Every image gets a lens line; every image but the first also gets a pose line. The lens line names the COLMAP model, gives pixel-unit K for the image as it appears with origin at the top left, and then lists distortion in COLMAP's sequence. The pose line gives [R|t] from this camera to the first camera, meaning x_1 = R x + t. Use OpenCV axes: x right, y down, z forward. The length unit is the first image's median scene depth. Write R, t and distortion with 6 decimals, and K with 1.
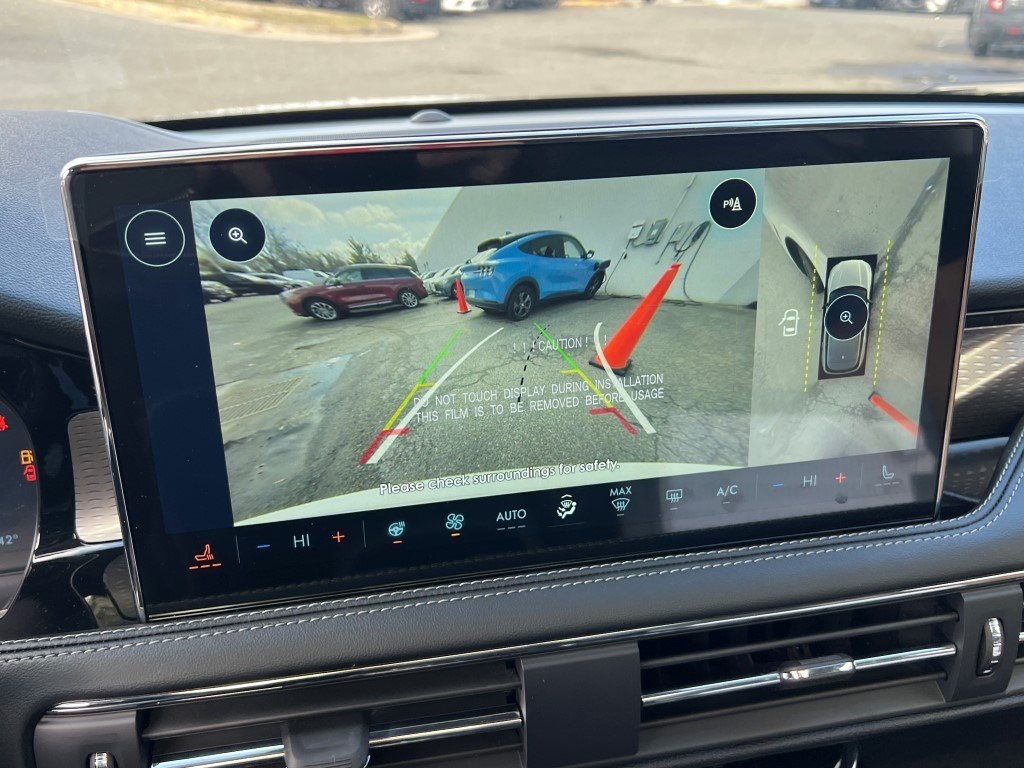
lens RADIAL K [[952.9, 0, 508.0], [0, 952.9, 382.4], [0, 0, 1]] dist [0.017143, 0.000000]
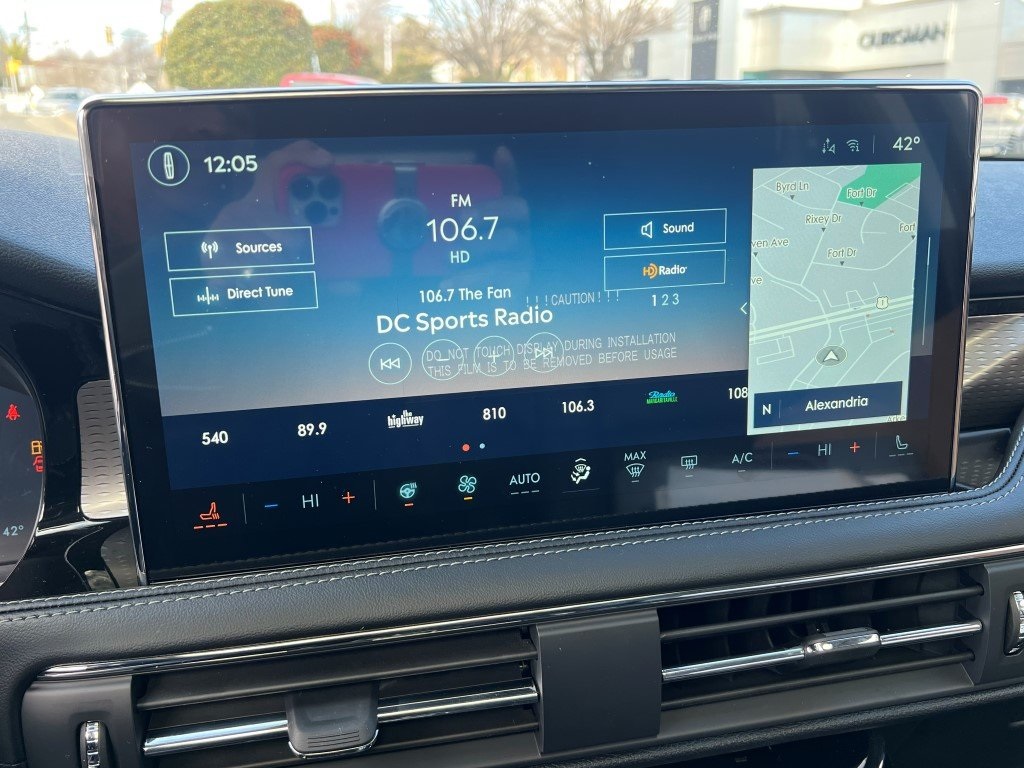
lens RADIAL K [[888.3, 0, 517.7], [0, 888.3, 376.6], [0, 0, 1]] dist [0.010184, 0.014079]
pose [[0.999949, -0.006431, 0.007757, -0.010325], [0.007308, 0.992878, -0.118910, 0.142960], [-0.006937, 0.118961, 0.992875, 0.077543]]
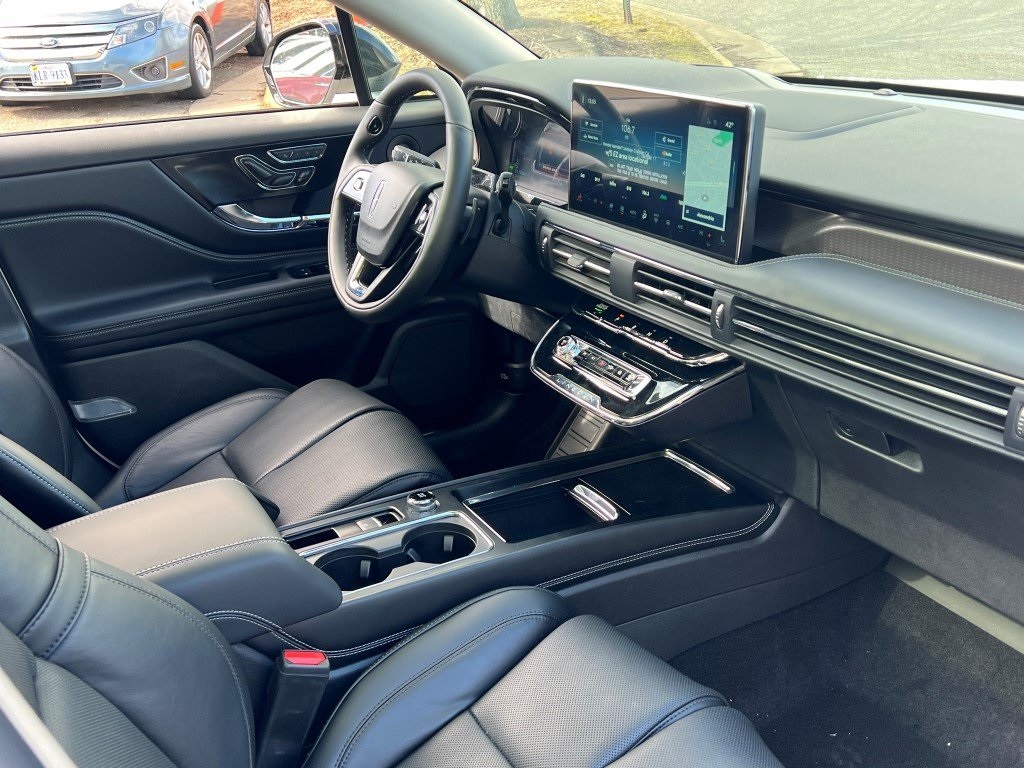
lens RADIAL K [[978.7, 0, 512.2], [0, 978.7, 384.2], [0, 0, 1]] dist [-0.010613, 0.000000]
pose [[0.334578, 0.382661, -0.861178, 2.816706], [-0.329084, 0.903757, 0.273728, -0.095538], [0.883041, 0.191817, 0.428305, -0.601283]]
